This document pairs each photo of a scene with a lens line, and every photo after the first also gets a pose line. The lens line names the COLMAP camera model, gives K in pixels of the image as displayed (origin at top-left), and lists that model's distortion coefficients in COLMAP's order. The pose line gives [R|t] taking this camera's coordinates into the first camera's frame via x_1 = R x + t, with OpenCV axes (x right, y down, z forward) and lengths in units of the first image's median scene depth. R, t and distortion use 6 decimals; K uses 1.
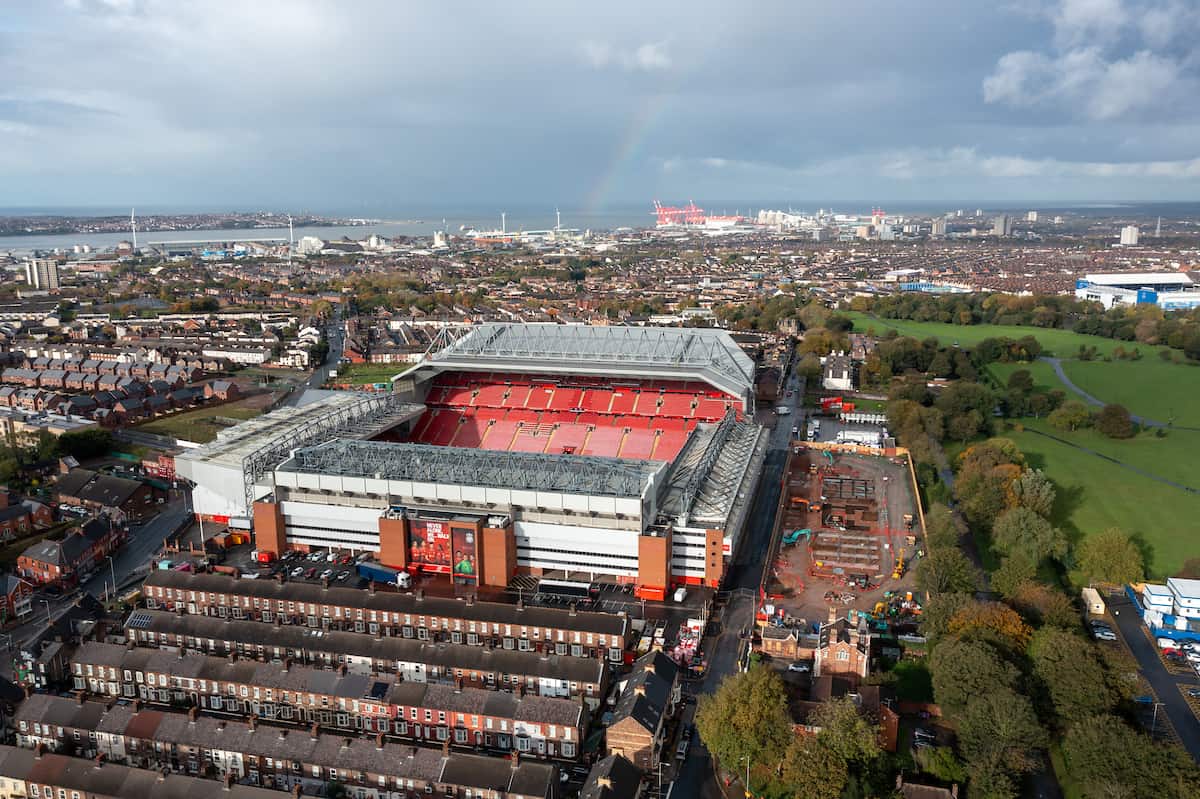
lens RADIAL K [[936.1, 0, 600.0], [0, 936.1, 399.5], [0, 0, 1]] dist [-0.000766, -0.000288]
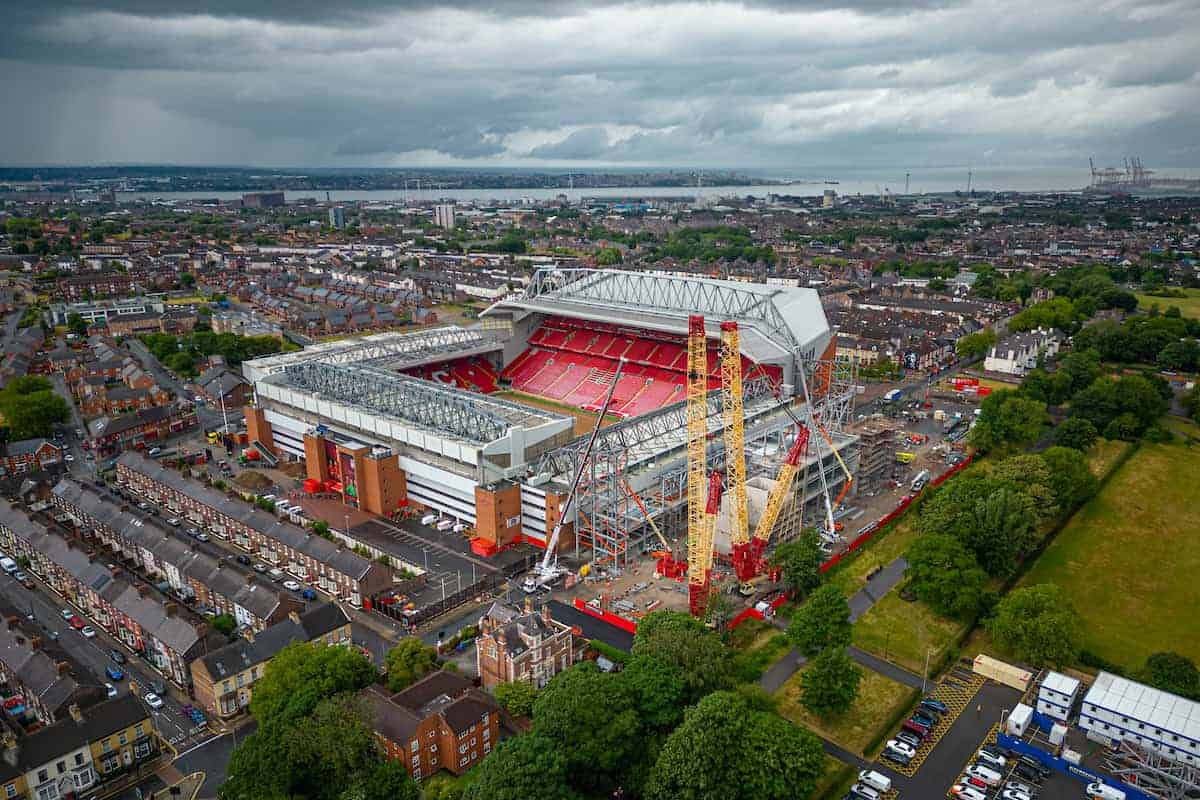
lens RADIAL K [[856.1, 0, 609.1], [0, 856.1, 435.5], [0, 0, 1]] dist [0.081178, -0.088555]
pose [[0.899902, 0.135415, -0.414535, 0.350294], [-0.094803, 0.988581, 0.117133, -0.015788], [0.425663, -0.066109, 0.902463, 0.174711]]
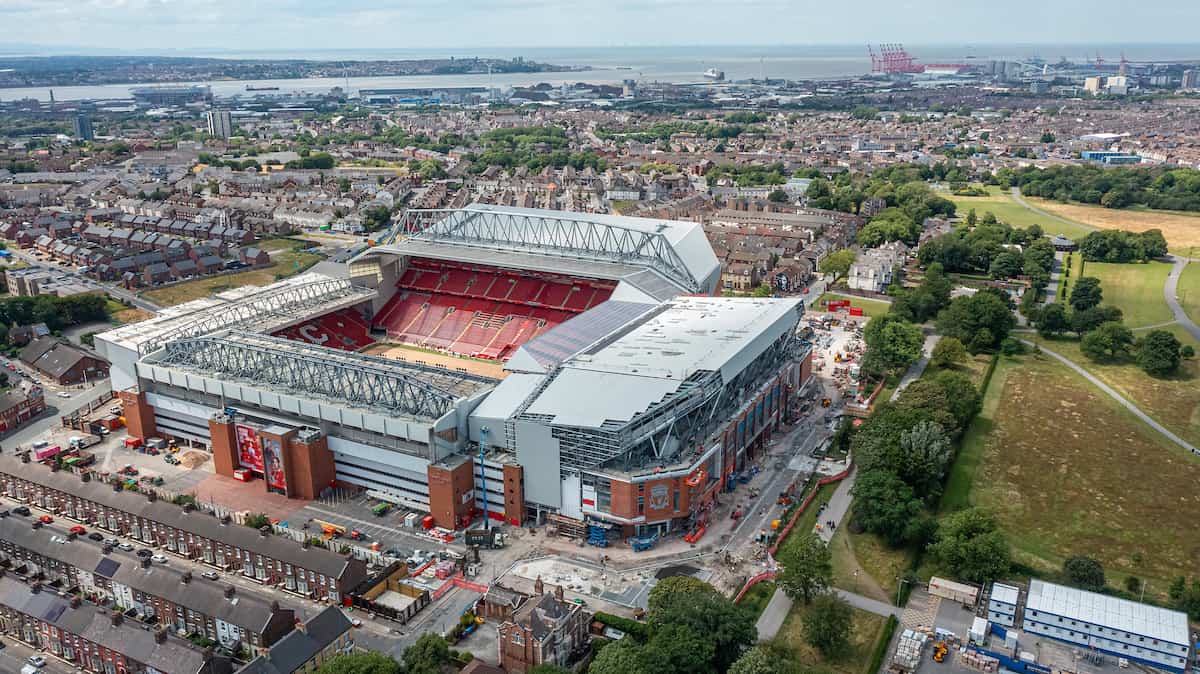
lens RADIAL K [[942.8, 0, 600.0], [0, 942.8, 337.0], [0, 0, 1]] dist [-0.014740, 0.000091]
pose [[0.974103, 0.064969, -0.216568, 0.270372], [-0.044533, 0.994195, 0.097944, -0.055287], [0.221674, -0.085763, 0.971342, 0.086431]]
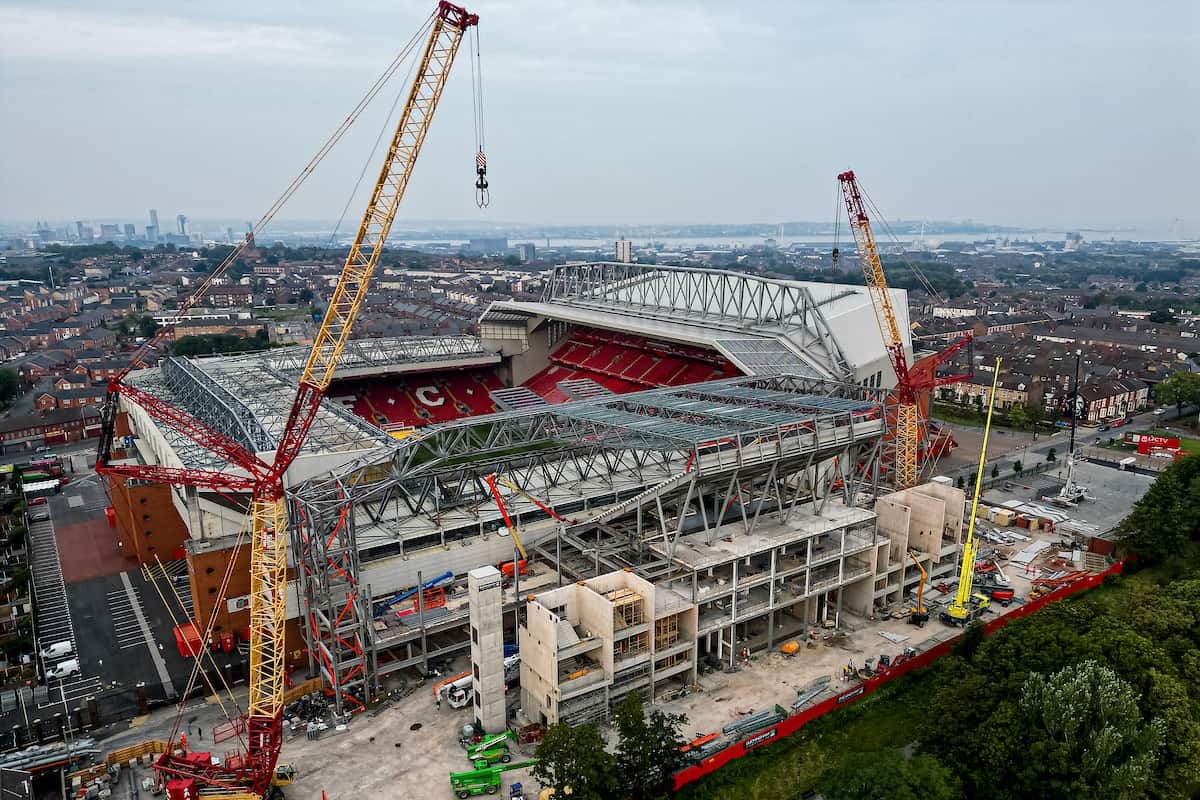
lens RADIAL K [[834.7, 0, 600.6], [0, 834.7, 445.6], [0, 0, 1]] dist [0.084085, -0.081695]
pose [[0.753325, 0.174931, -0.633956, 0.386446], [-0.137549, 0.984564, 0.108228, -0.007676], [0.643103, 0.005669, 0.765759, 0.501243]]
